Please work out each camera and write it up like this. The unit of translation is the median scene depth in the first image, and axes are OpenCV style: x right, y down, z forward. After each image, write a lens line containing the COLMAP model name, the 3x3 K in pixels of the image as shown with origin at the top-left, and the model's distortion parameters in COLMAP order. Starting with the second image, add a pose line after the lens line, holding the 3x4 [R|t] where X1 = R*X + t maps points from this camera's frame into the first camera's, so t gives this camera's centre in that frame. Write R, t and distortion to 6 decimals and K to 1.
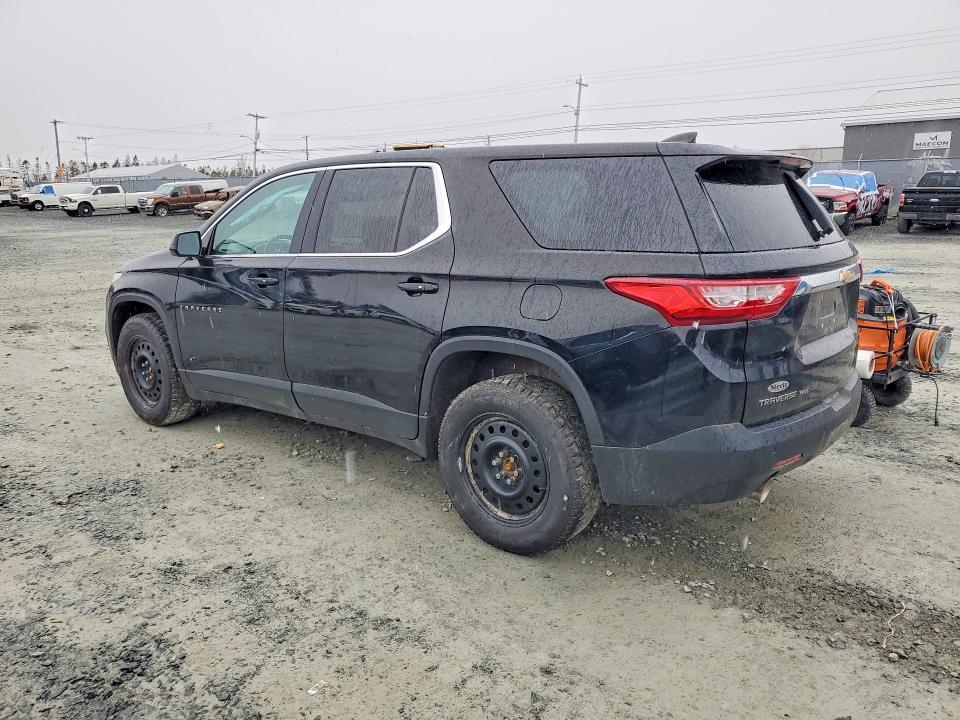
lens RADIAL K [[704.1, 0, 483.3], [0, 704.1, 358.6], [0, 0, 1]] dist [0.061929, 0.003221]
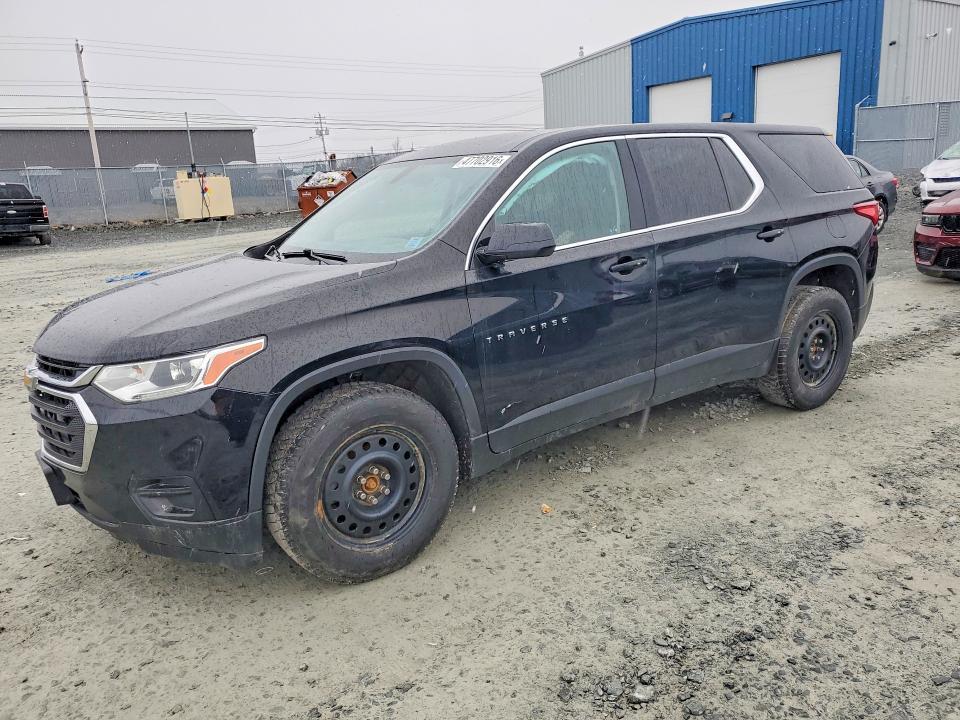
lens RADIAL K [[704.1, 0, 483.3], [0, 704.1, 358.6], [0, 0, 1]] dist [0.061929, 0.003221]
pose [[0.279181, -0.241598, 0.929348, -1.345210], [0.257203, 0.951281, 0.170034, -0.219162], [-0.925151, 0.191561, 0.327719, 1.022129]]
